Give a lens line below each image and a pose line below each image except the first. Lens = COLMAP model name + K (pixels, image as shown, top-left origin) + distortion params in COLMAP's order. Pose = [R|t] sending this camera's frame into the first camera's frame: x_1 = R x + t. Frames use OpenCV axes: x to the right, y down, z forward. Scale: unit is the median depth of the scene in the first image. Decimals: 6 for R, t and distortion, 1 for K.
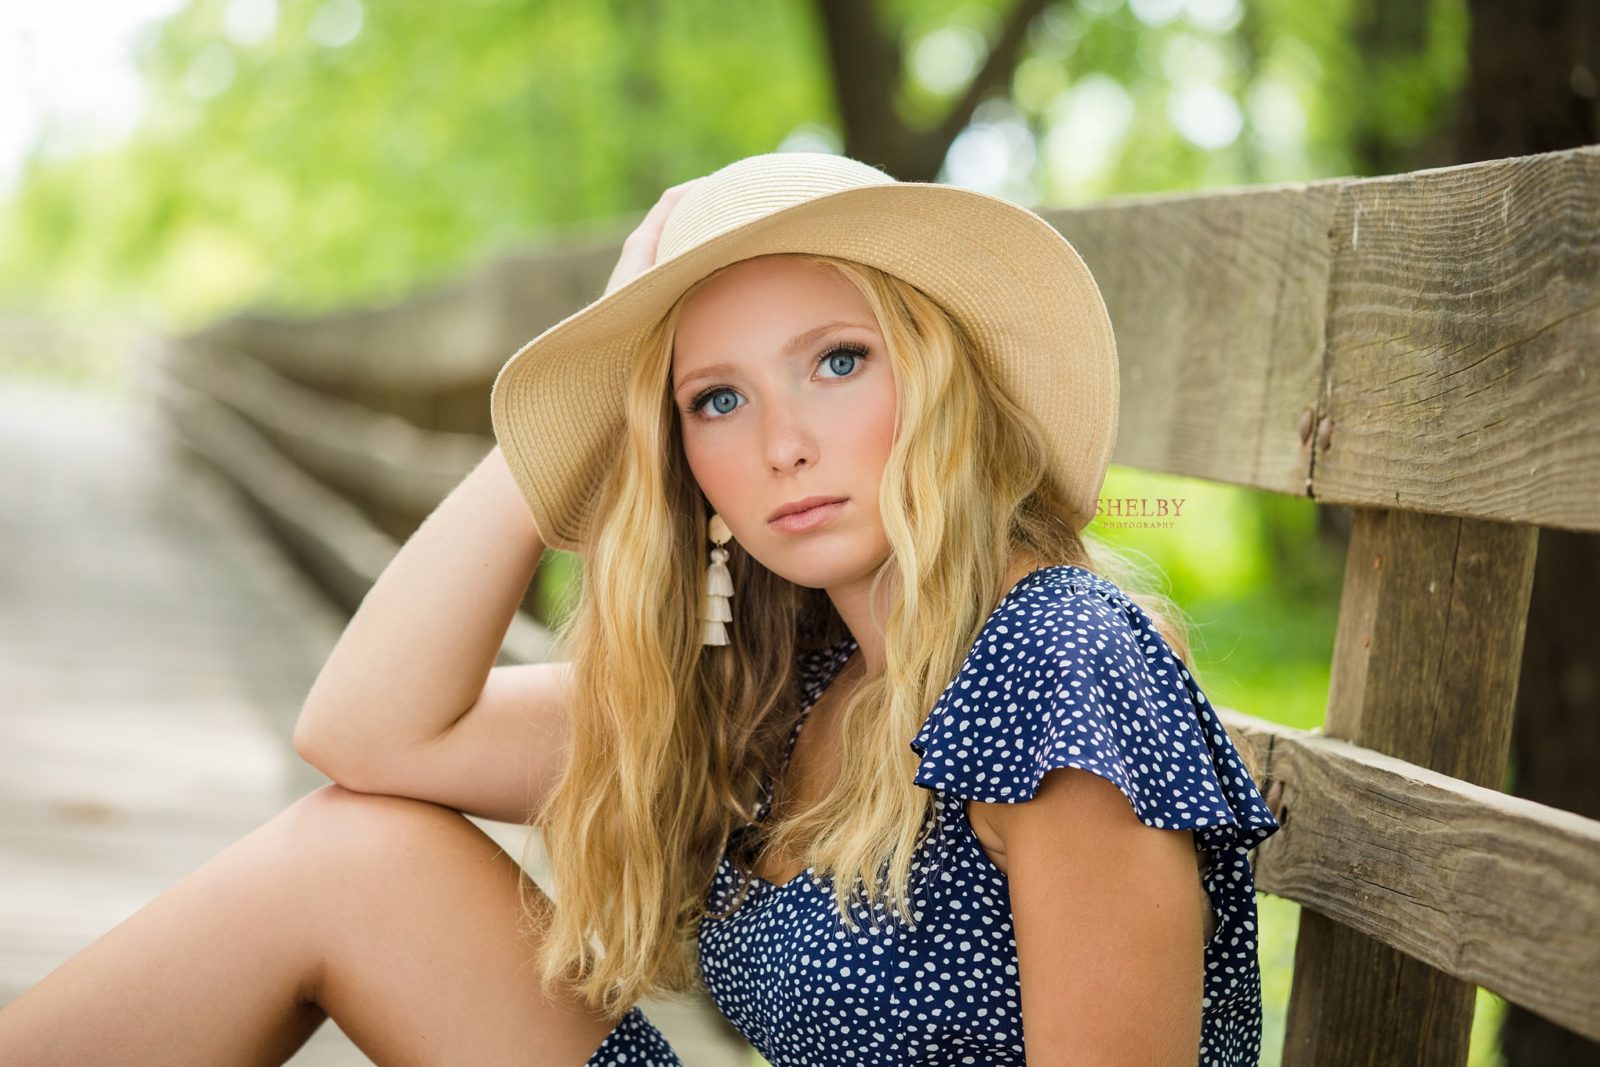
lens RADIAL K [[5717.5, 0, 801.4], [0, 5717.5, 537.5], [0, 0, 1]] dist [0.594933, 0.000000]
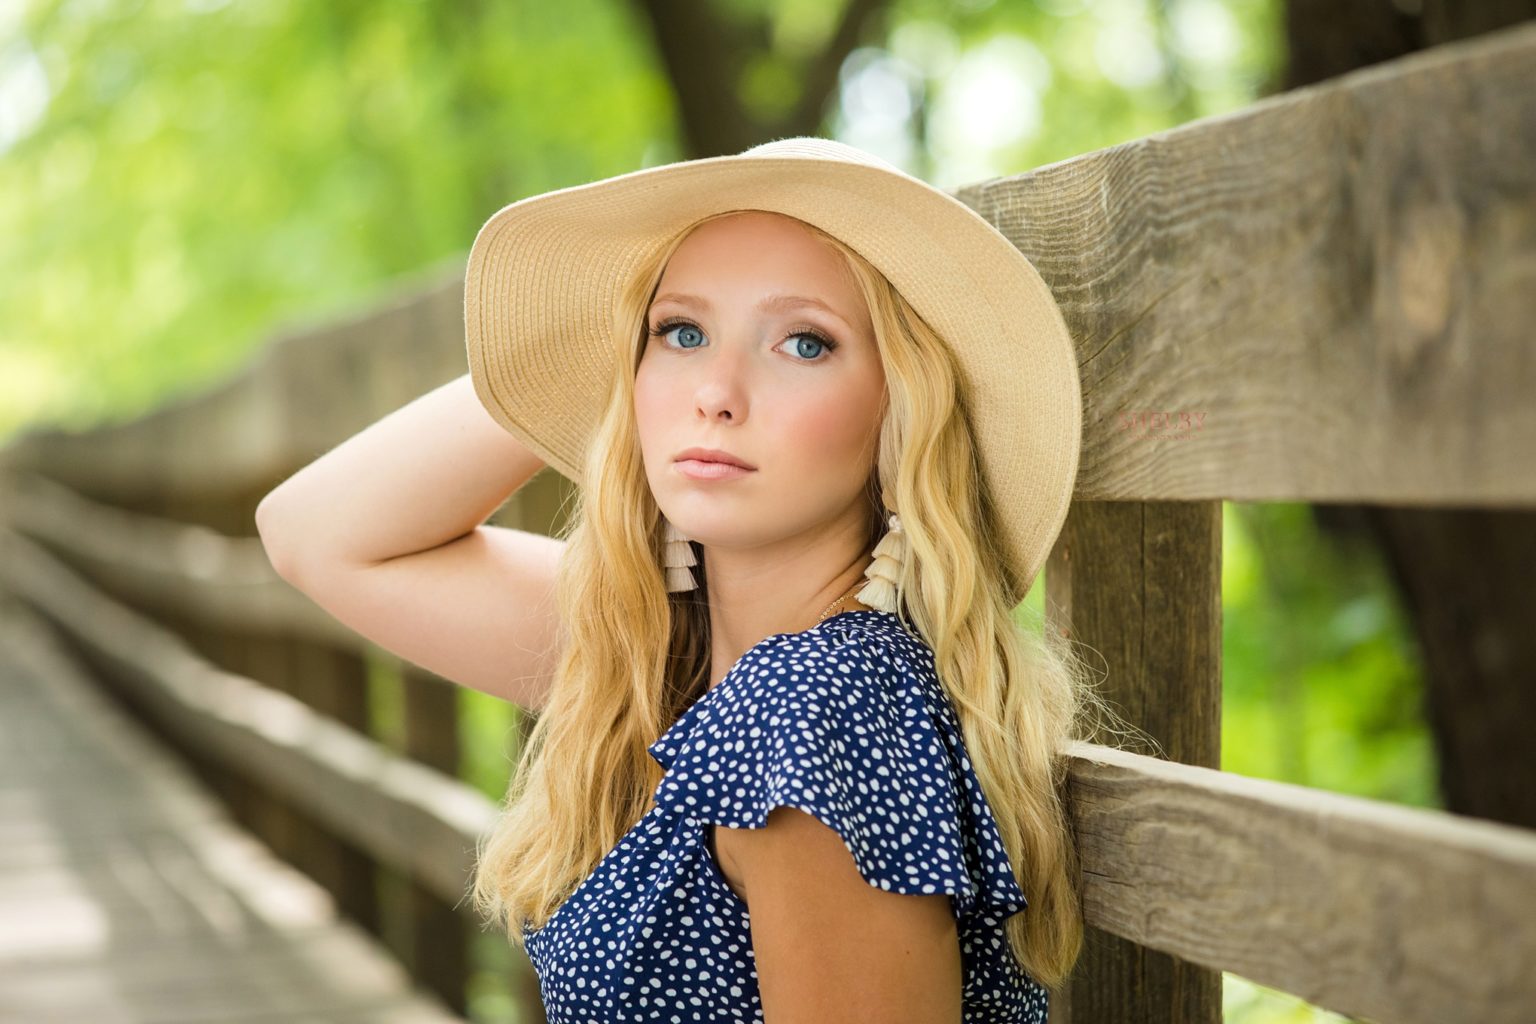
lens RADIAL K [[6692.7, 0, 765.9], [0, 6692.7, 506.4], [0, 0, 1]] dist [1.122856, 0.000000]
pose [[0.991292, -0.131519, 0.006621, 0.045347], [0.131596, 0.991216, -0.013133, 0.004955], [-0.004836, 0.013890, 0.999892, -0.187477]]
